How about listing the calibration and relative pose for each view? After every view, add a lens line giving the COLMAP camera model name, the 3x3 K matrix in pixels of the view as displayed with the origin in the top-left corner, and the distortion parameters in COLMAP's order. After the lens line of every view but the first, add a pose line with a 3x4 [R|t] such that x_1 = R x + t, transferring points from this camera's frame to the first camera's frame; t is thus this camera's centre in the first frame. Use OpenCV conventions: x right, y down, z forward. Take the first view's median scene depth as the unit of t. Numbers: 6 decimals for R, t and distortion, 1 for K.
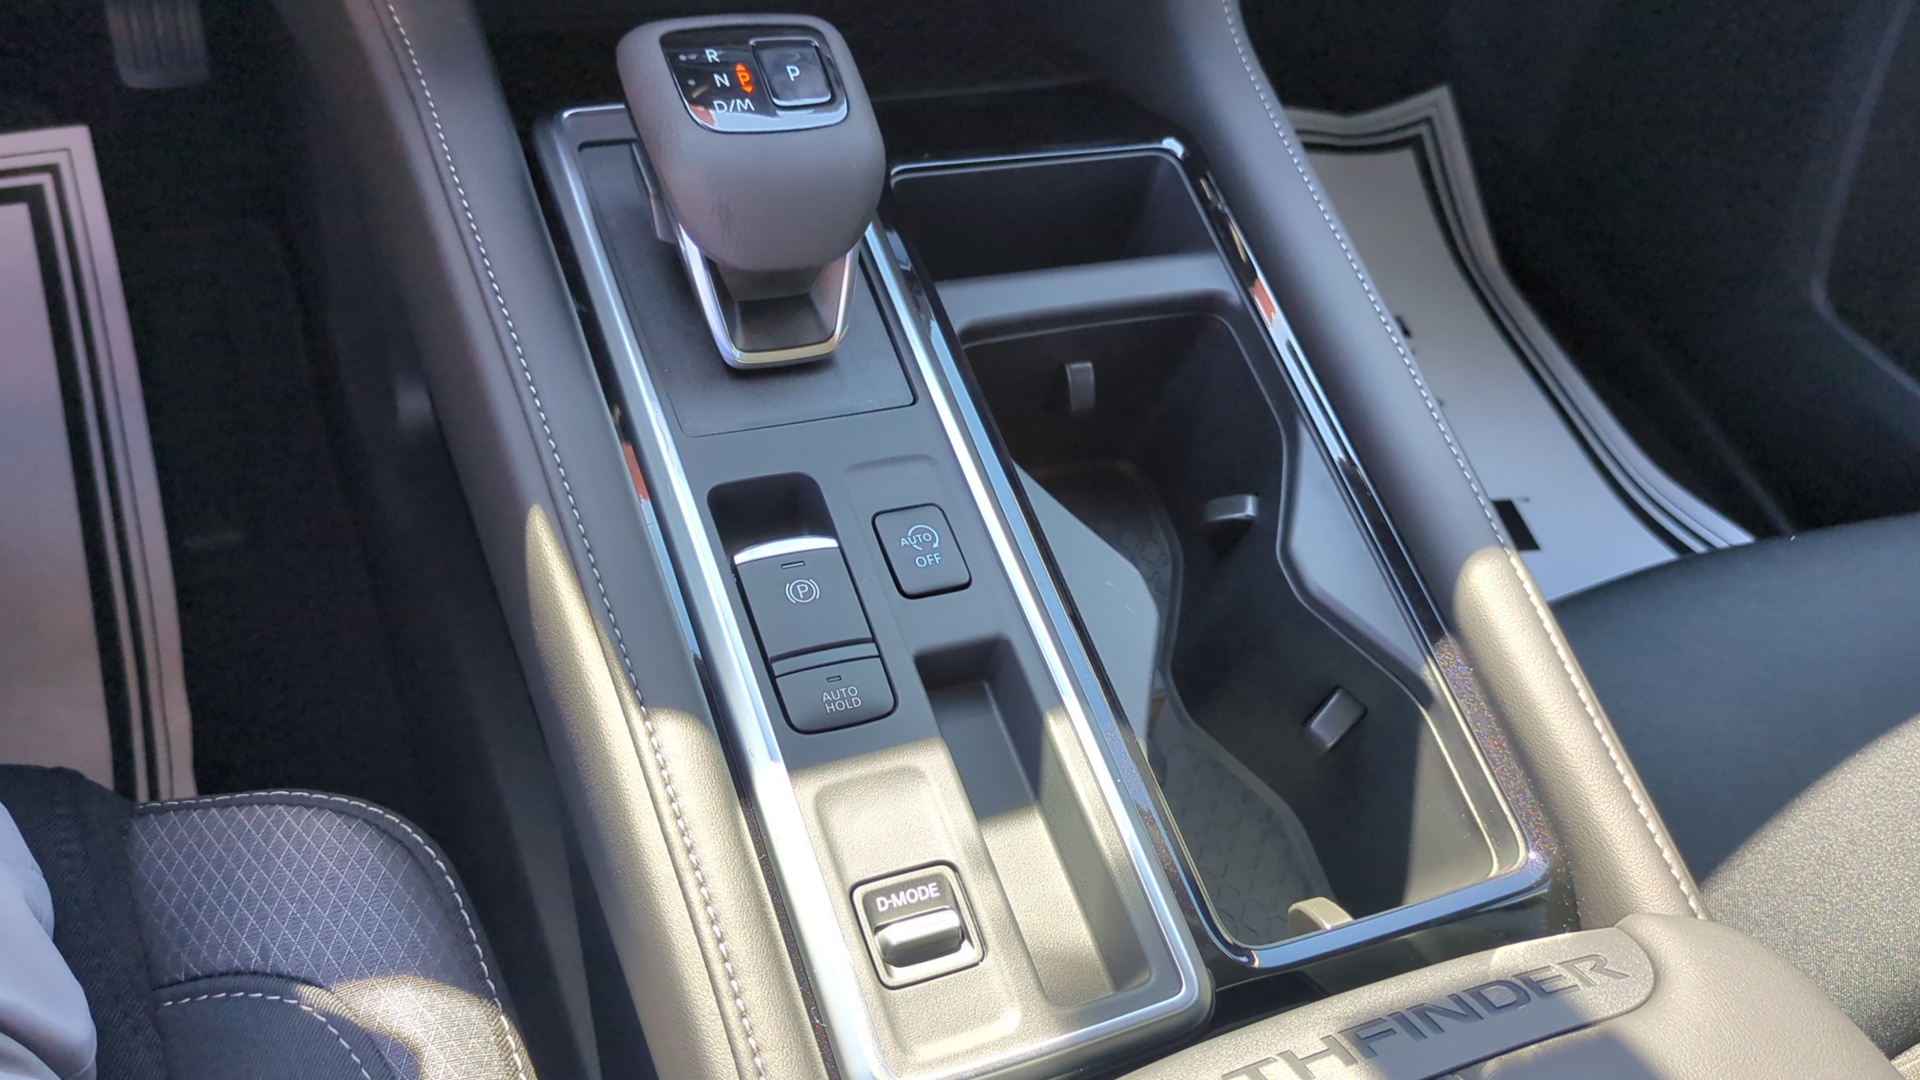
lens RADIAL K [[1629.2, 0, 951.5], [0, 1629.2, 541.3], [0, 0, 1]] dist [0.029969, -0.019102]
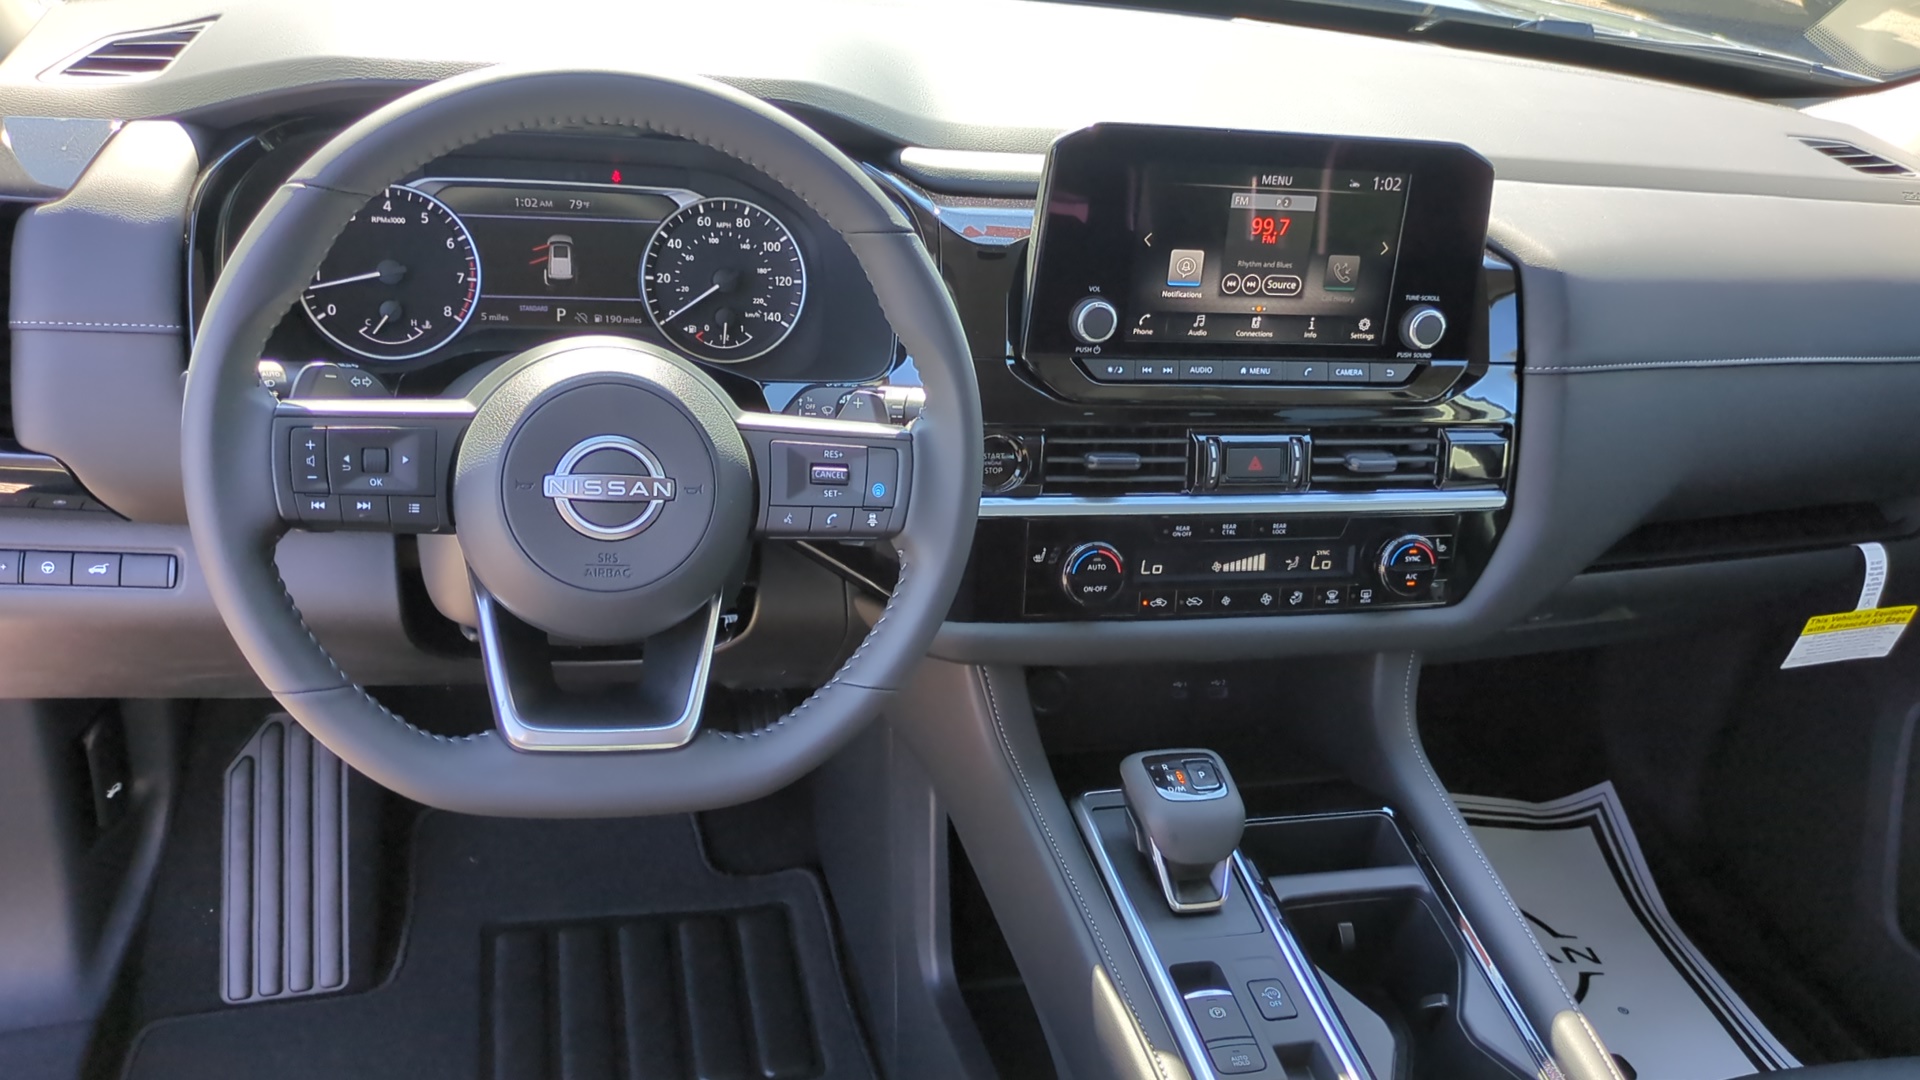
lens RADIAL K [[1629.2, 0, 954.4], [0, 1629.2, 534.4], [0, 0, 1]] dist [0.029969, -0.019102]
pose [[0.989063, -0.027660, -0.144874, -0.096442], [-0.034341, 0.912075, -0.408583, 0.315009], [0.143437, 0.409089, 0.901150, -1.116348]]
